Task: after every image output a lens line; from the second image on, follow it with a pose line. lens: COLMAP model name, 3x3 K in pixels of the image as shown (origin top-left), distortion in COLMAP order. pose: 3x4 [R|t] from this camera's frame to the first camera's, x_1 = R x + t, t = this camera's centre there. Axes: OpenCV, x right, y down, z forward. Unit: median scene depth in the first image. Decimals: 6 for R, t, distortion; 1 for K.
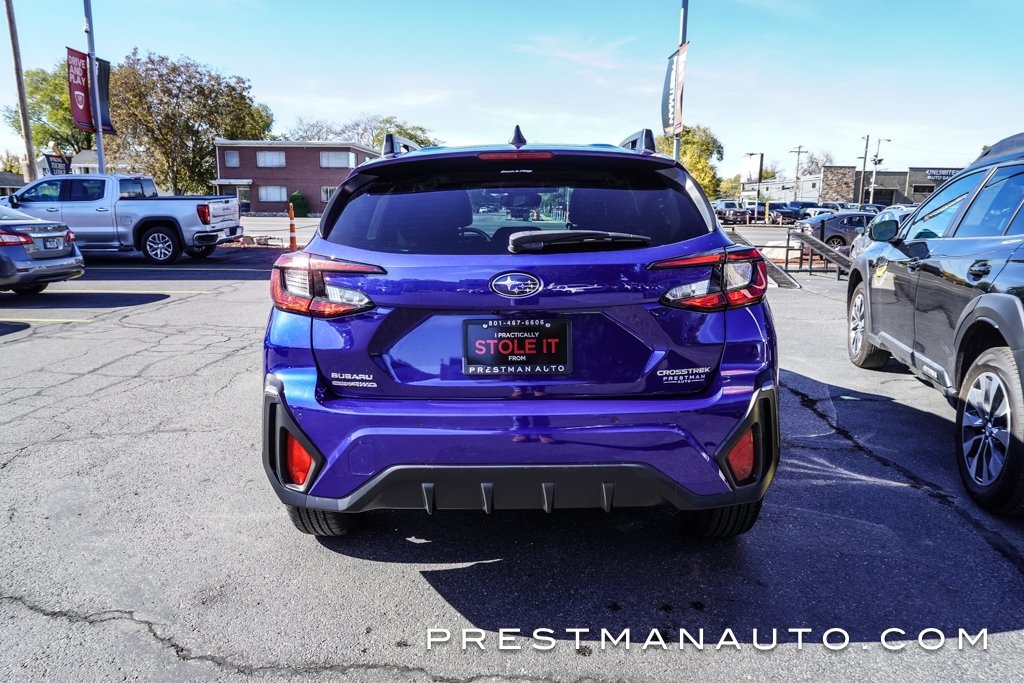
lens RADIAL K [[685.9, 0, 508.3], [0, 685.9, 366.0], [0, 0, 1]] dist [-0.046636, 0.038966]
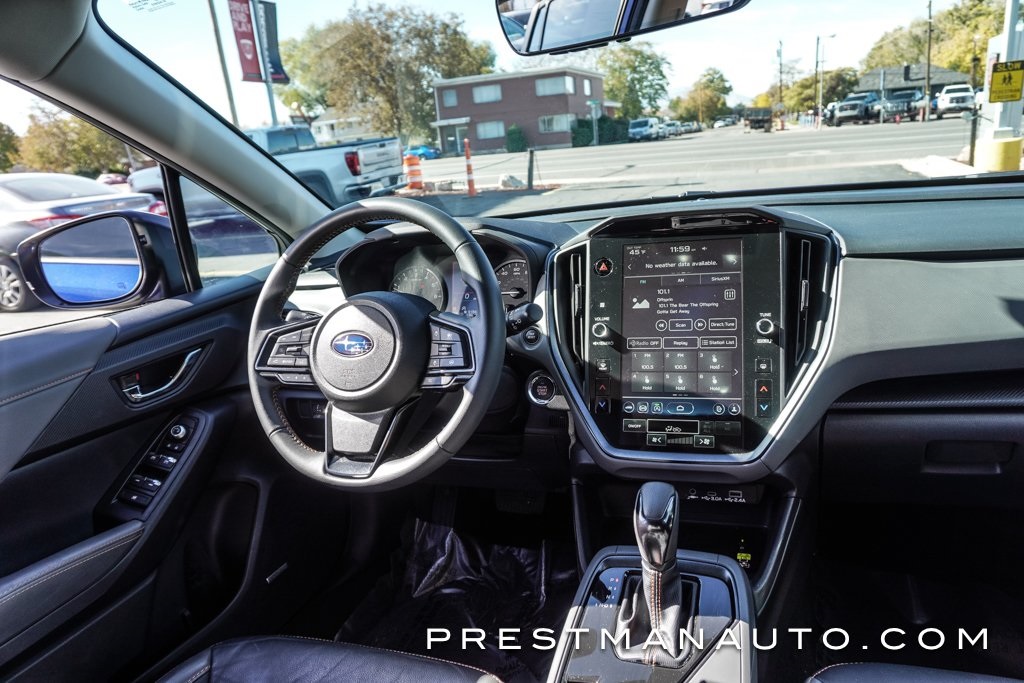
lens RADIAL K [[685.9, 0, 514.3], [0, 685.9, 335.3], [0, 0, 1]] dist [-0.046636, 0.038966]
pose [[0.944896, -0.006484, -0.327308, 0.009363], [0.026543, 0.998029, 0.056857, -0.046226], [0.326294, -0.062412, 0.943206, 0.217582]]
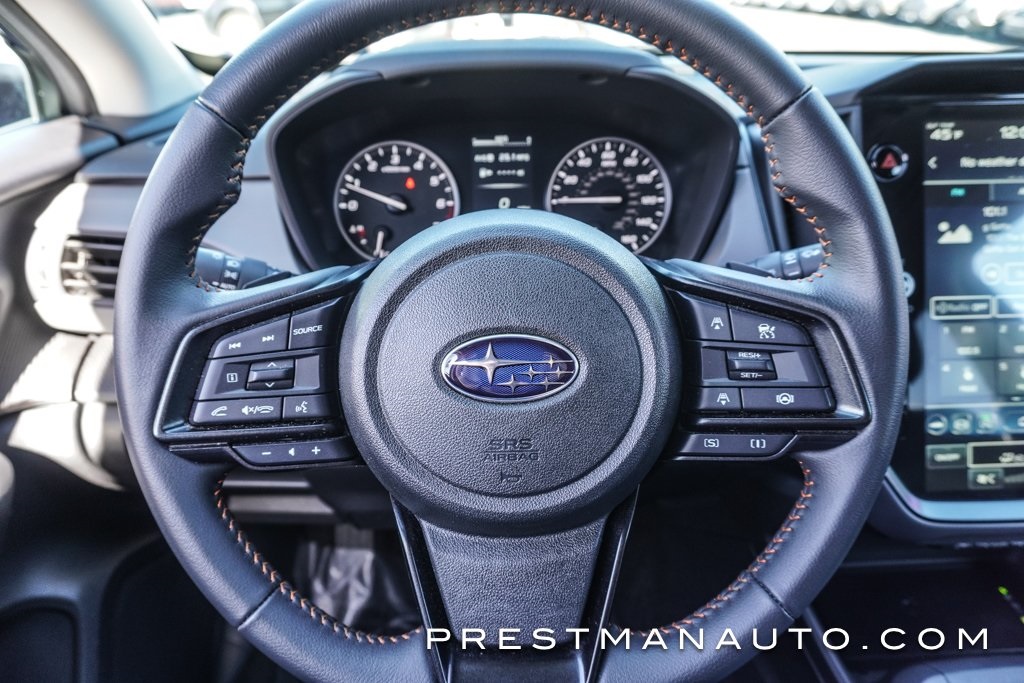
lens RADIAL K [[685.9, 0, 512.7], [0, 685.9, 340.2], [0, 0, 1]] dist [-0.046636, 0.038966]
pose [[0.997409, -0.023505, 0.067996, -0.018625], [0.006745, 0.971513, 0.236890, -0.047856], [-0.071627, -0.235817, 0.969154, 0.243245]]
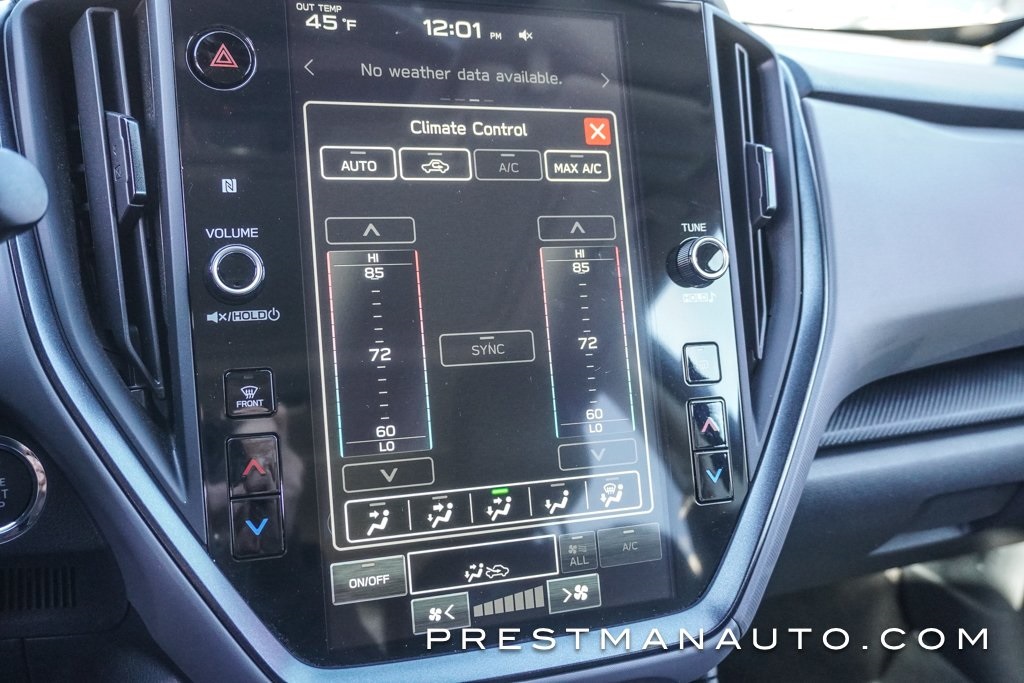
lens RADIAL K [[971.0, 0, 505.3], [0, 971.0, 339.4], [0, 0, 1]] dist [-0.004254, 0.000000]
pose [[0.926818, -0.040747, 0.373293, -0.004037], [0.003382, 0.994961, 0.100208, -0.044091], [-0.375495, -0.091612, 0.922286, 0.246863]]
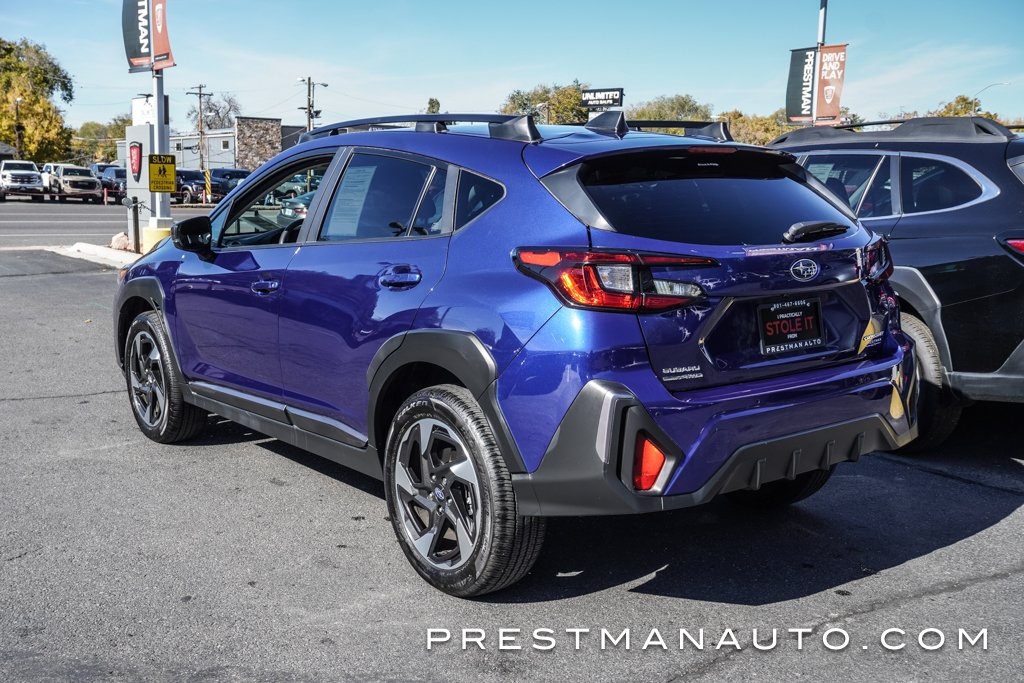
lens RADIAL K [[1102.3, 0, 516.4], [0, 1102.3, 348.5], [0, 0, 1]] dist [0.017930, 0.000000]
pose [[0.768704, -0.089674, 0.633287, -0.170994], [0.136021, 0.990394, -0.024866, -0.000920], [-0.624974, 0.105255, 0.773517, -0.011160]]
